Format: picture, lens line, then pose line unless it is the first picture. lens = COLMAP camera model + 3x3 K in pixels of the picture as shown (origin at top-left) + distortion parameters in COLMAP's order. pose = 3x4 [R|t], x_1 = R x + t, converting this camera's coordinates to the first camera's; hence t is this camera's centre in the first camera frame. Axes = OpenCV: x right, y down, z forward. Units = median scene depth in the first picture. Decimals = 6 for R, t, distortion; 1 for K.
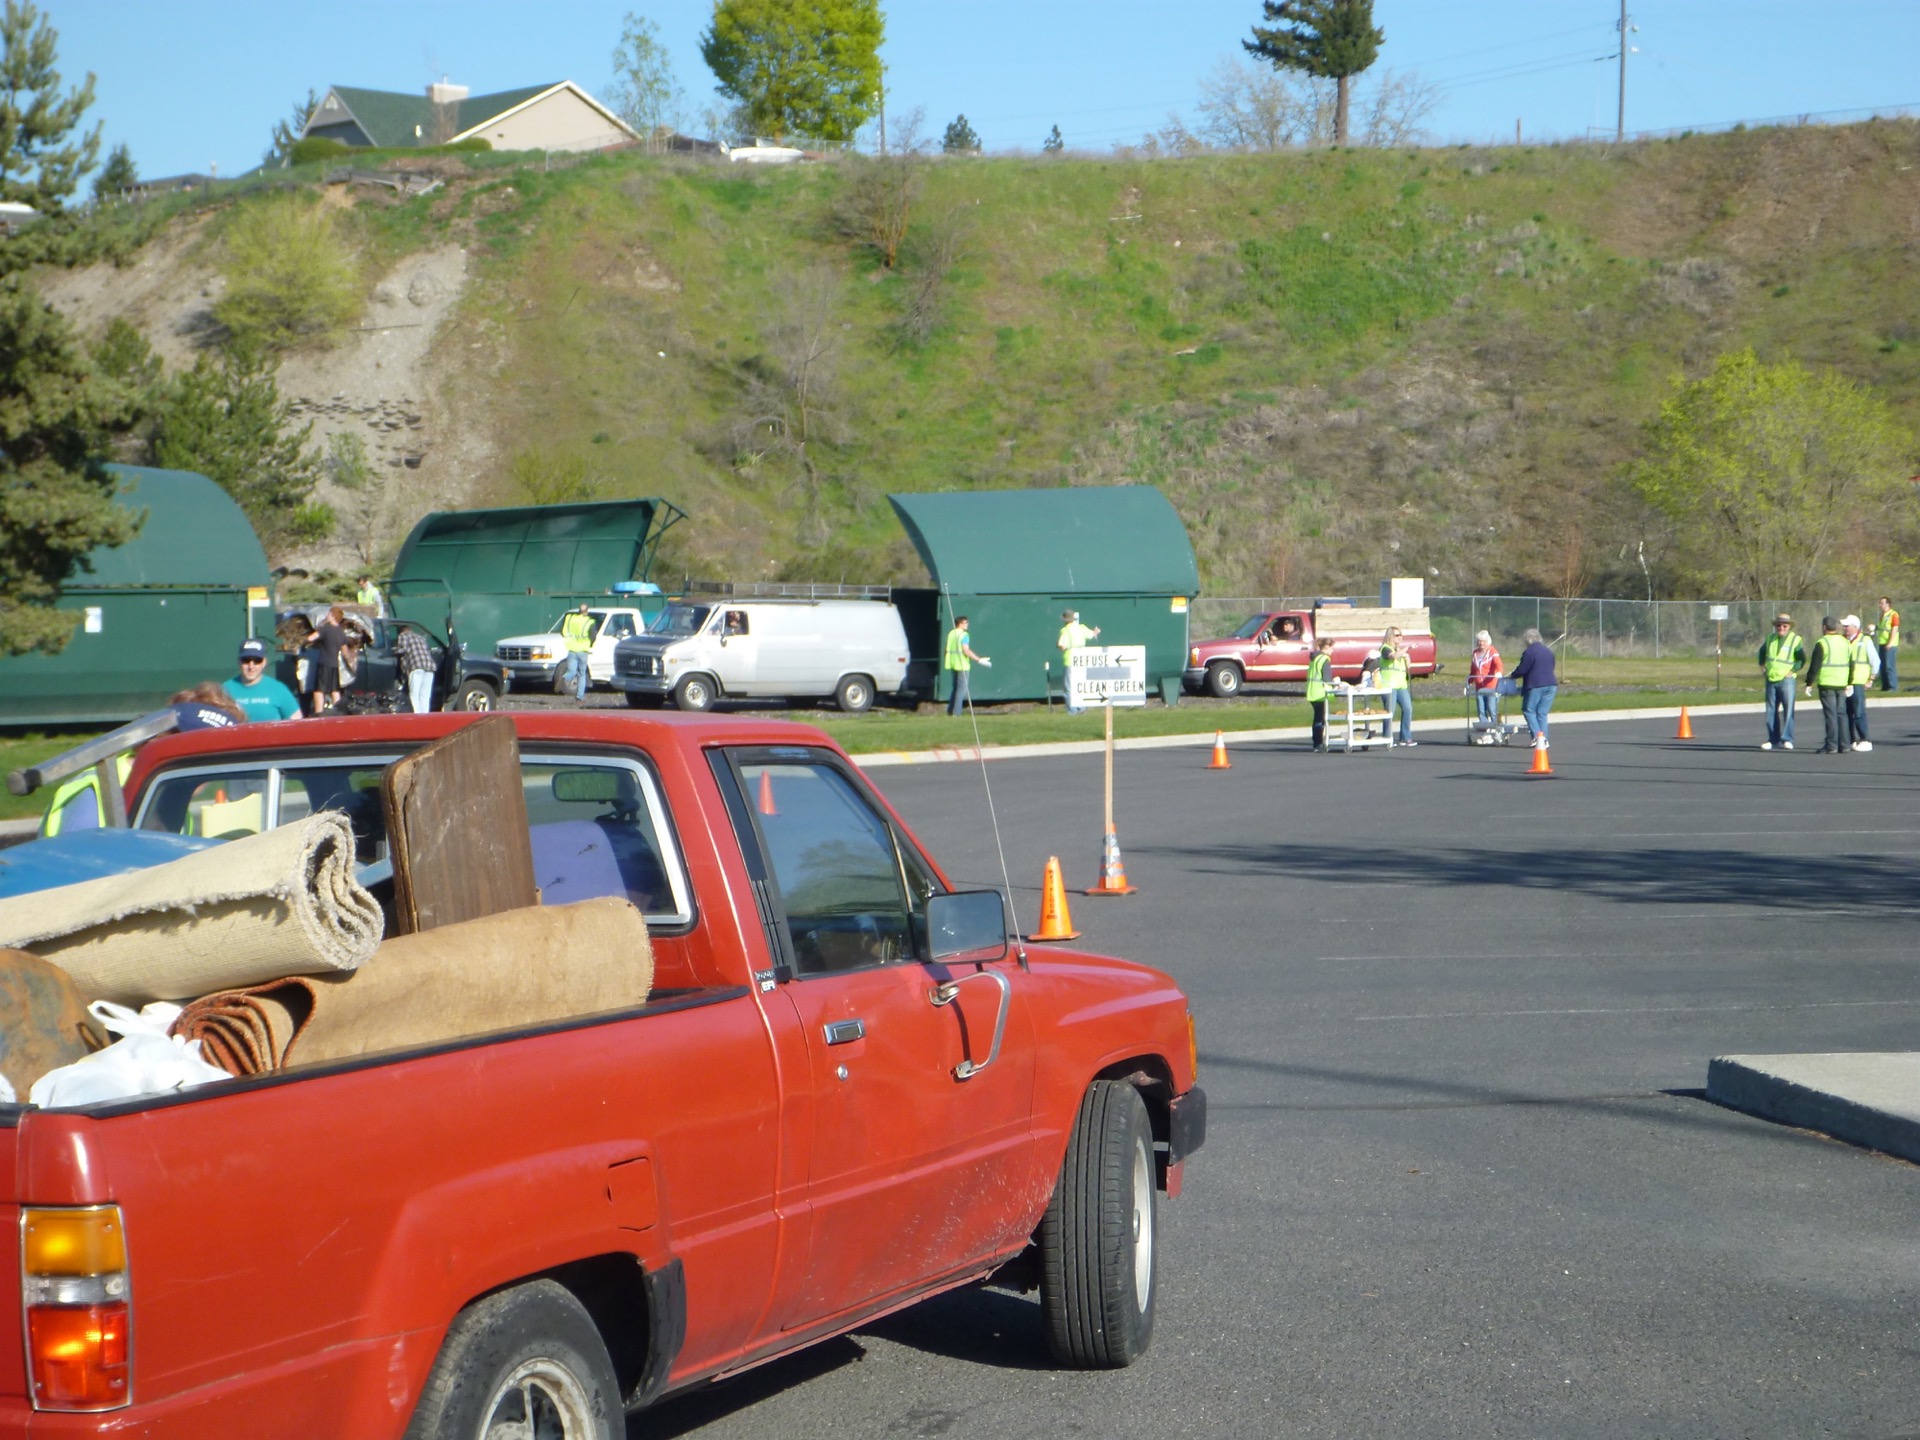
lens RADIAL K [[3694.5, 0, 959.9], [0, 3694.5, 720.6], [0, 0, 1]] dist [-0.252780, 0.000000]
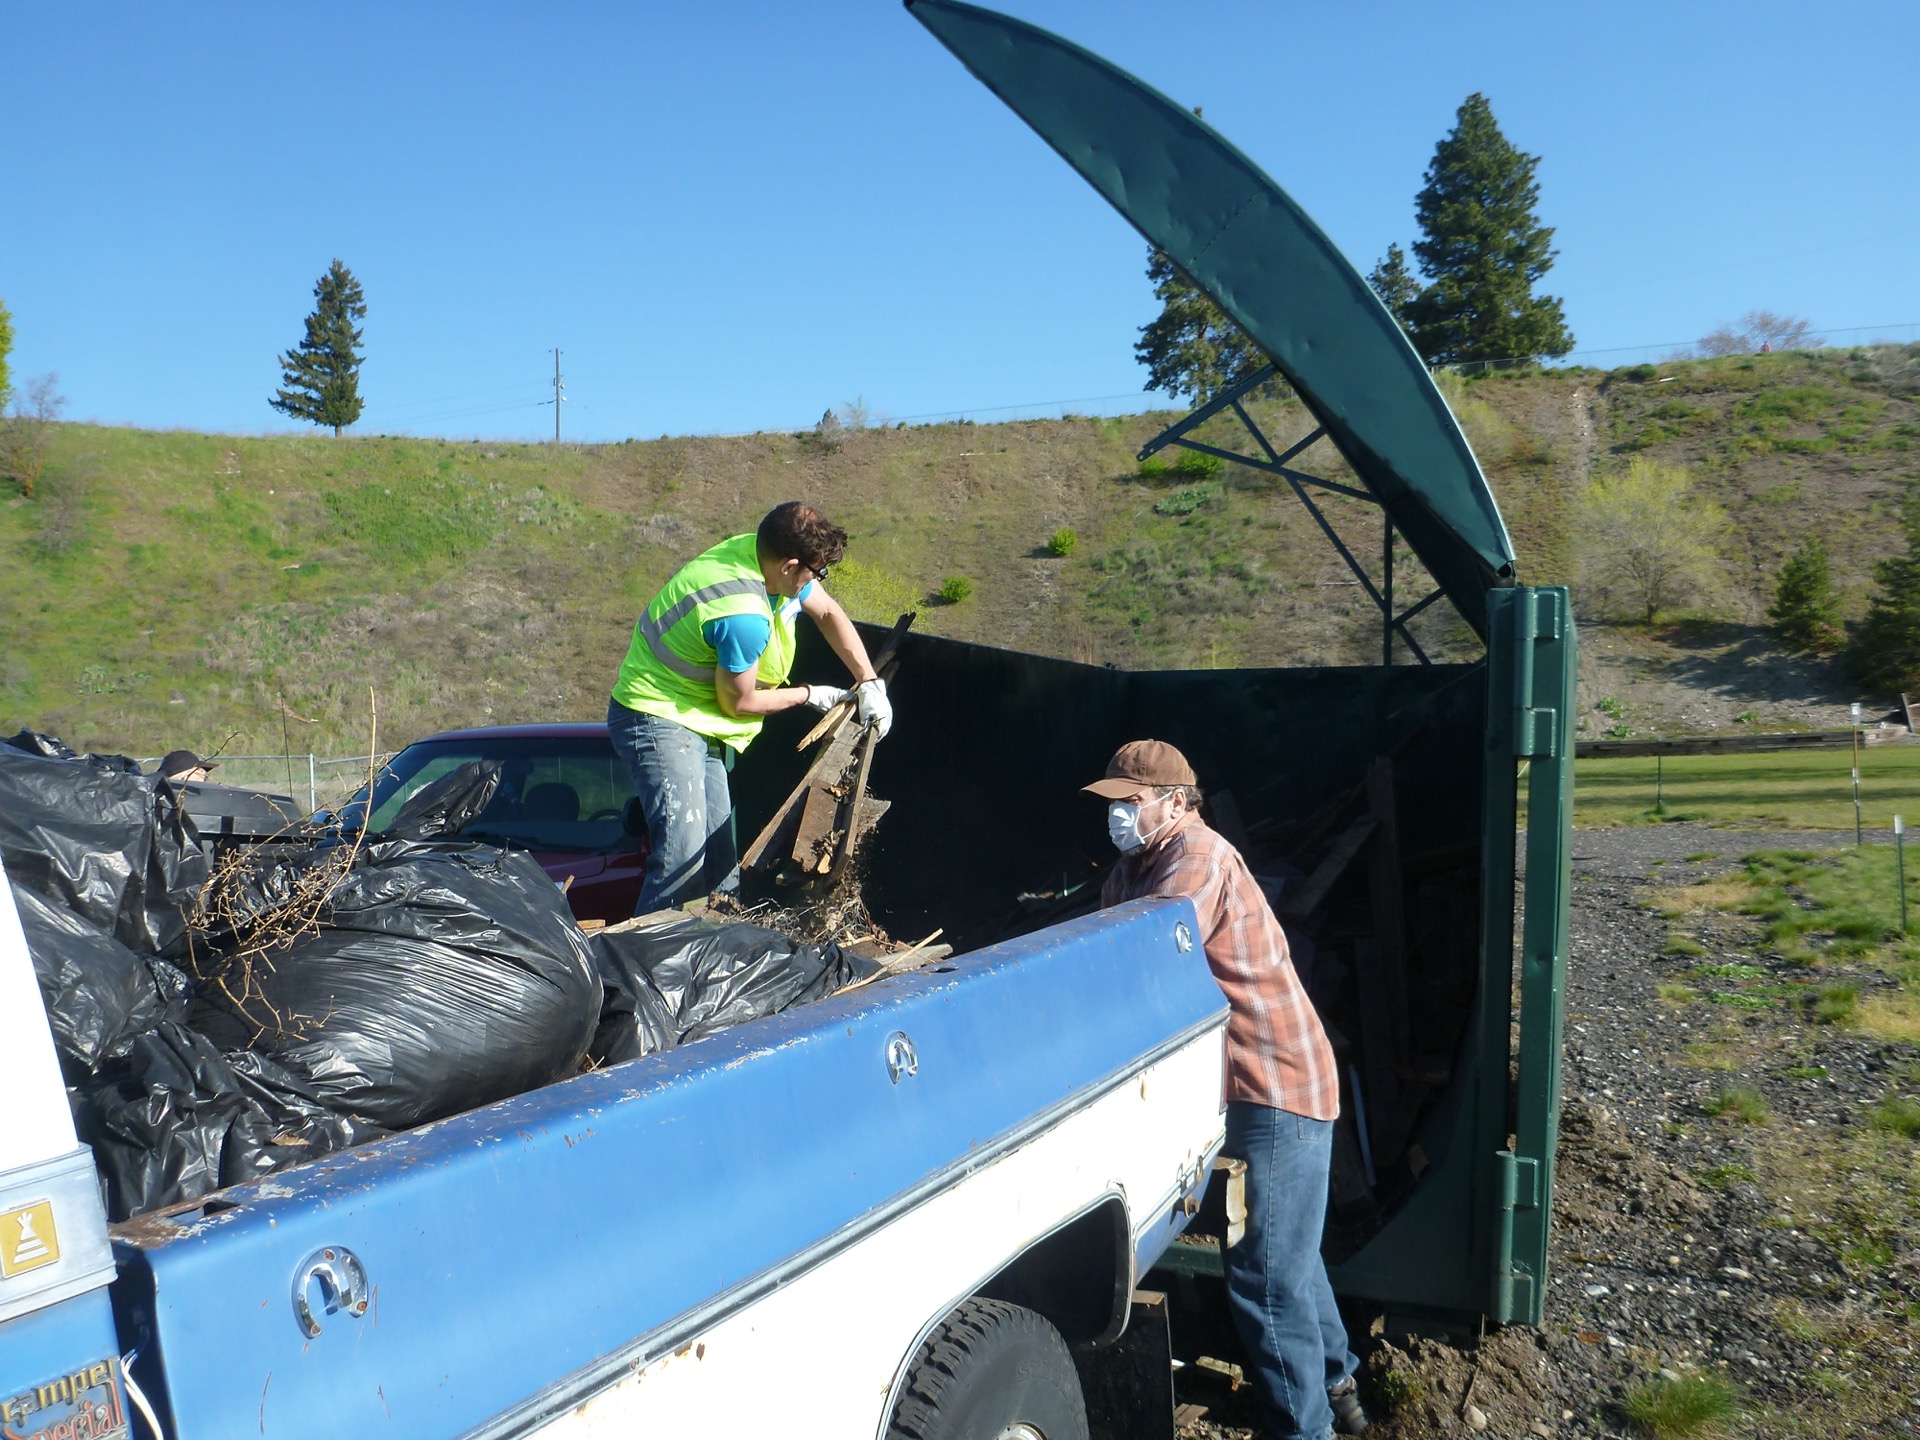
lens RADIAL K [[1572.9, 0, 945.4], [0, 1572.9, 689.3], [0, 0, 1]] dist [-0.042219, -0.008482]
pose [[0.854118, -0.003984, 0.520064, -0.027083], [0.047254, 0.996429, -0.069974, -0.008560], [-0.517928, 0.084341, 0.851256, 0.420355]]
